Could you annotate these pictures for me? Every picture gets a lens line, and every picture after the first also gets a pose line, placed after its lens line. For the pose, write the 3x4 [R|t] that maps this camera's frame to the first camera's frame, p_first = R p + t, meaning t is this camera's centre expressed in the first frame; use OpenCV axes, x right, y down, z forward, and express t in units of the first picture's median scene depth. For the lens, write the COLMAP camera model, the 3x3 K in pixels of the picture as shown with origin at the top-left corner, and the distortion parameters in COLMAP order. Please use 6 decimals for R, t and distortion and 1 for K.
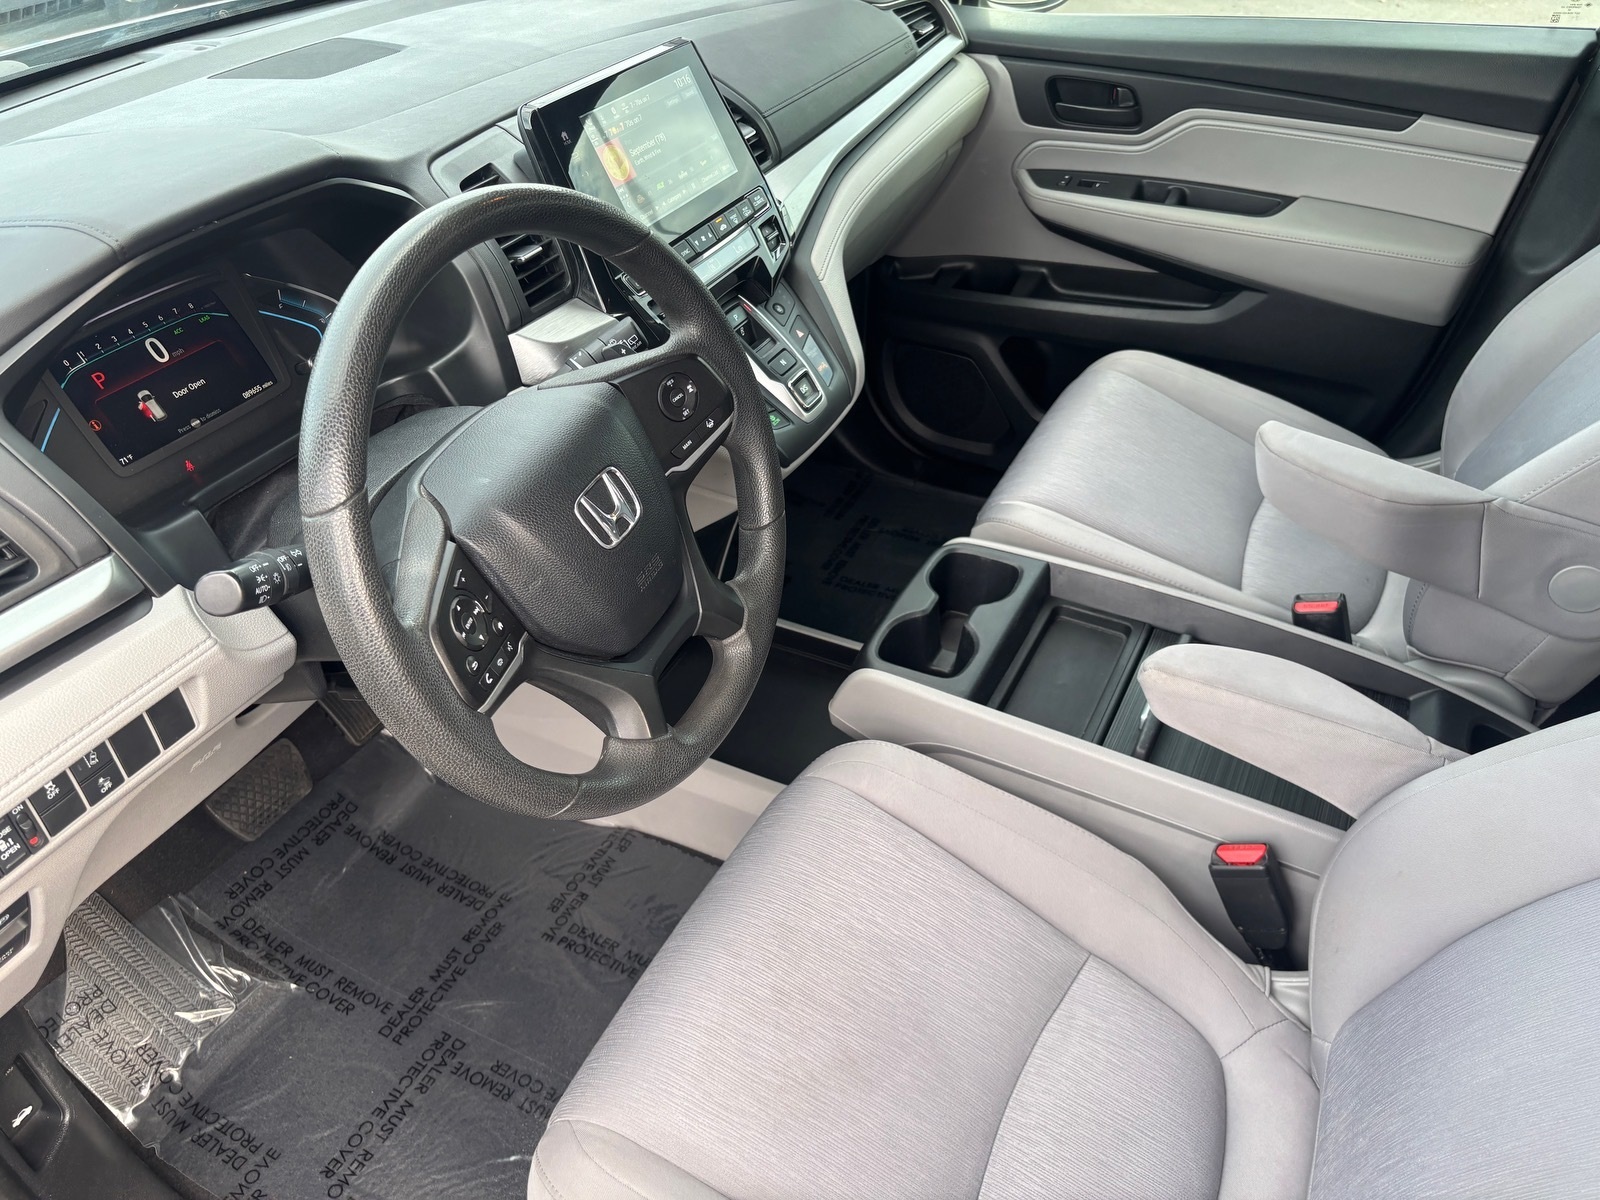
lens RADIAL K [[1205.7, 0, 800.2], [0, 1205.7, 614.1], [0, 0, 1]] dist [0.025921, -0.002659]
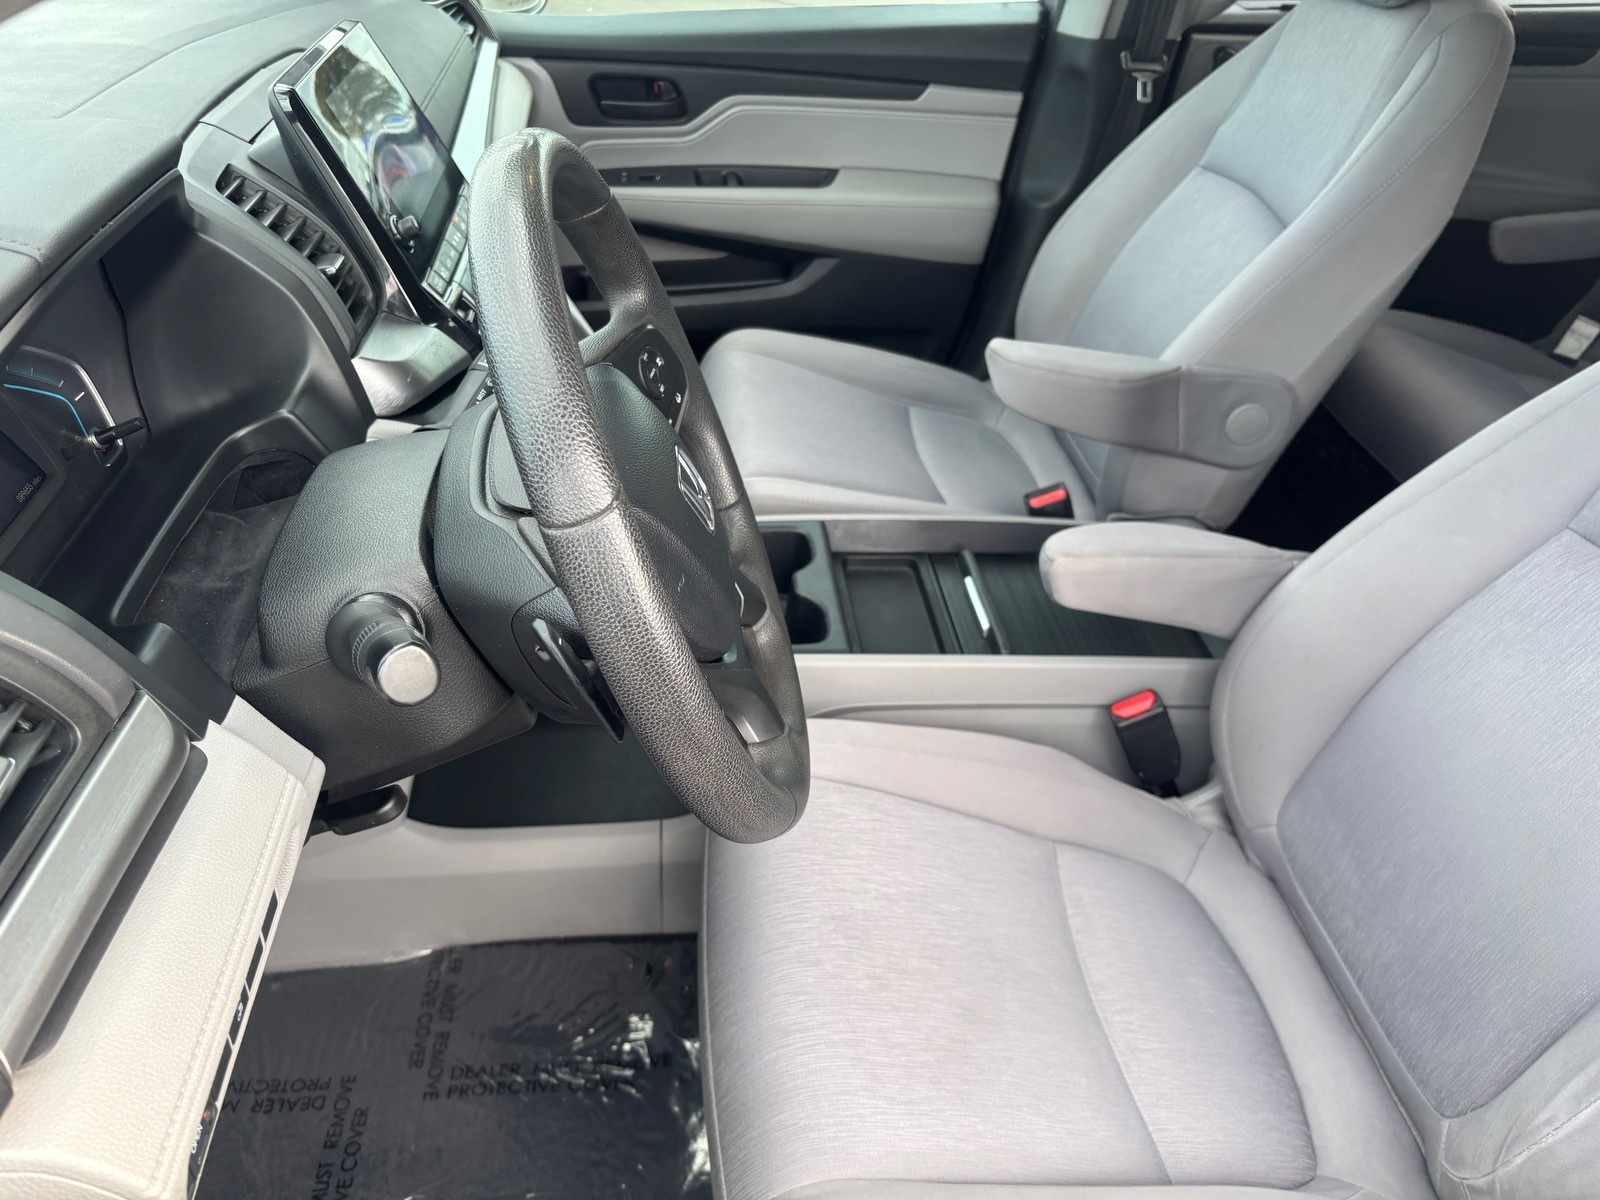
lens RADIAL K [[1217.6, 0, 786.1], [0, 1217.6, 619.7], [0, 0, 1]] dist [0.023298, 0.001248]
pose [[0.844014, -0.267197, 0.465023, -0.356381], [0.285542, 0.957828, 0.032101, -0.004155], [-0.453989, 0.105690, 0.884716, 0.130136]]
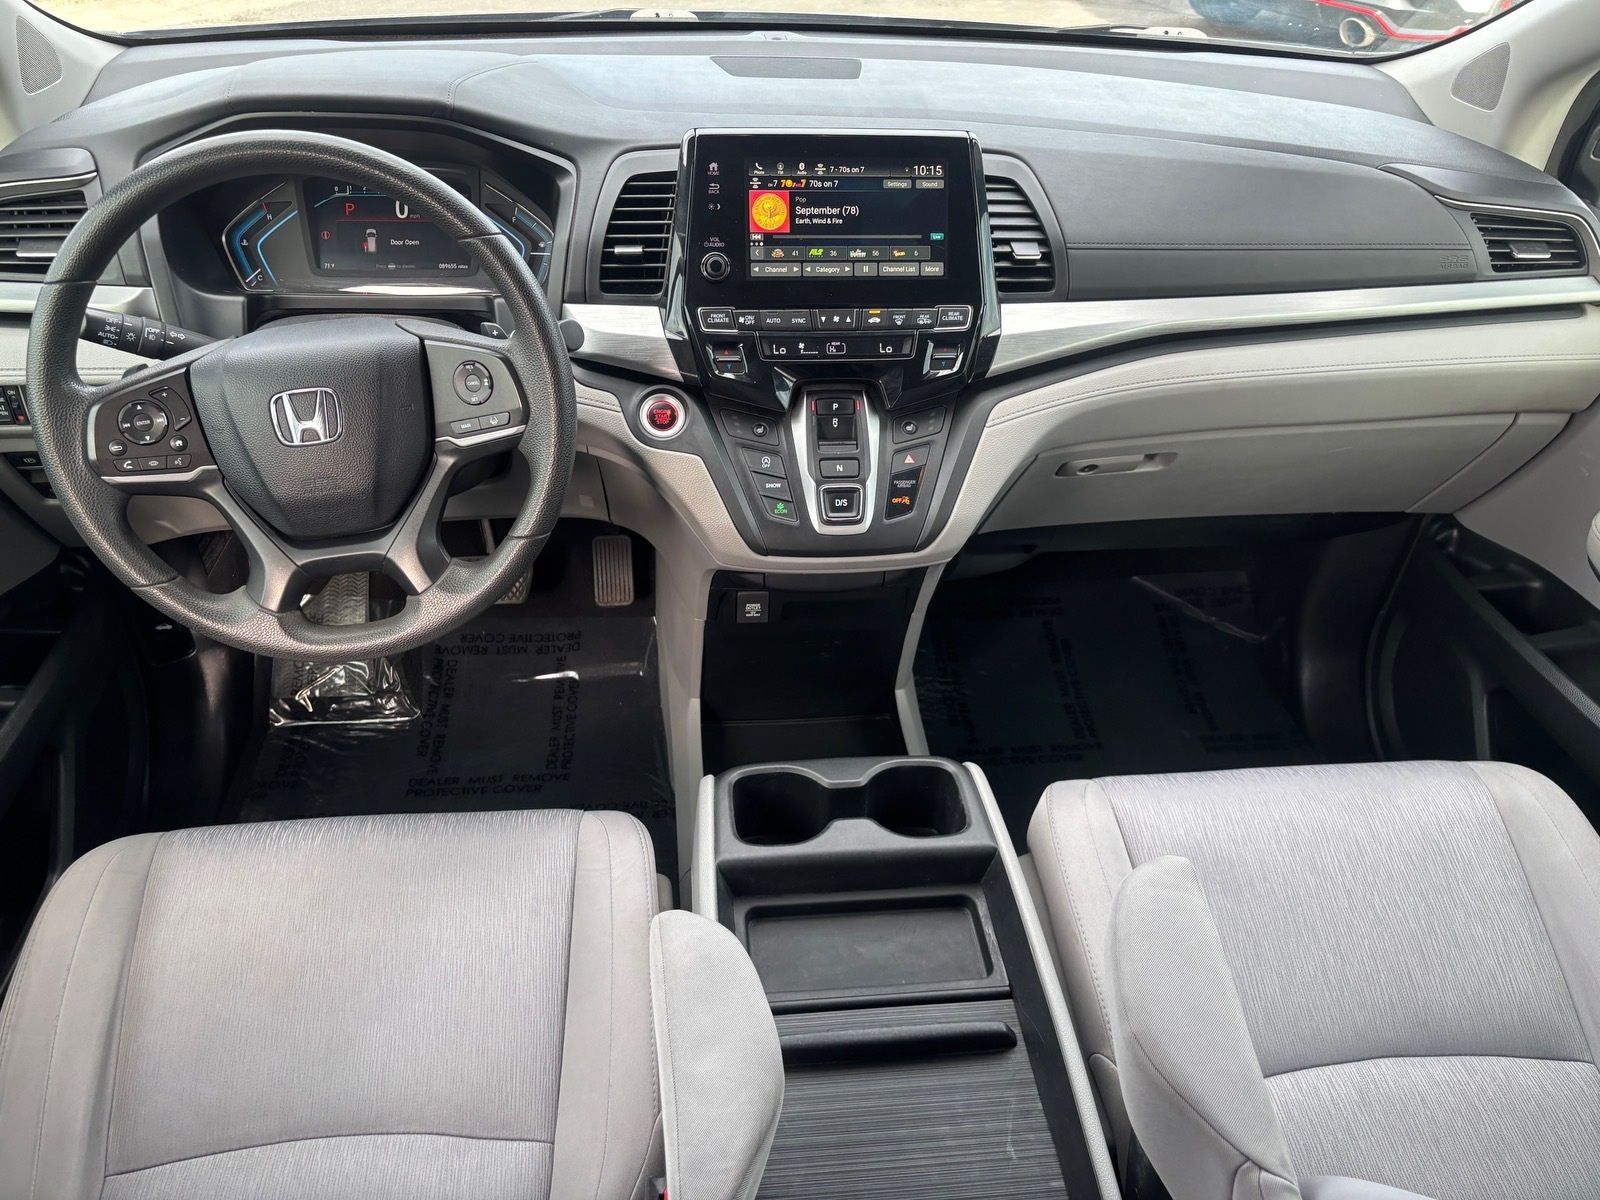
lens RADIAL K [[1217.6, 0, 786.1], [0, 1217.6, 619.7], [0, 0, 1]] dist [0.023298, 0.001248]
pose [[0.534343, 0.538571, -0.651475, 0.647141], [-0.555278, 0.804755, 0.209846, -0.291405], [0.637295, 0.249619, 0.729072, 0.313783]]
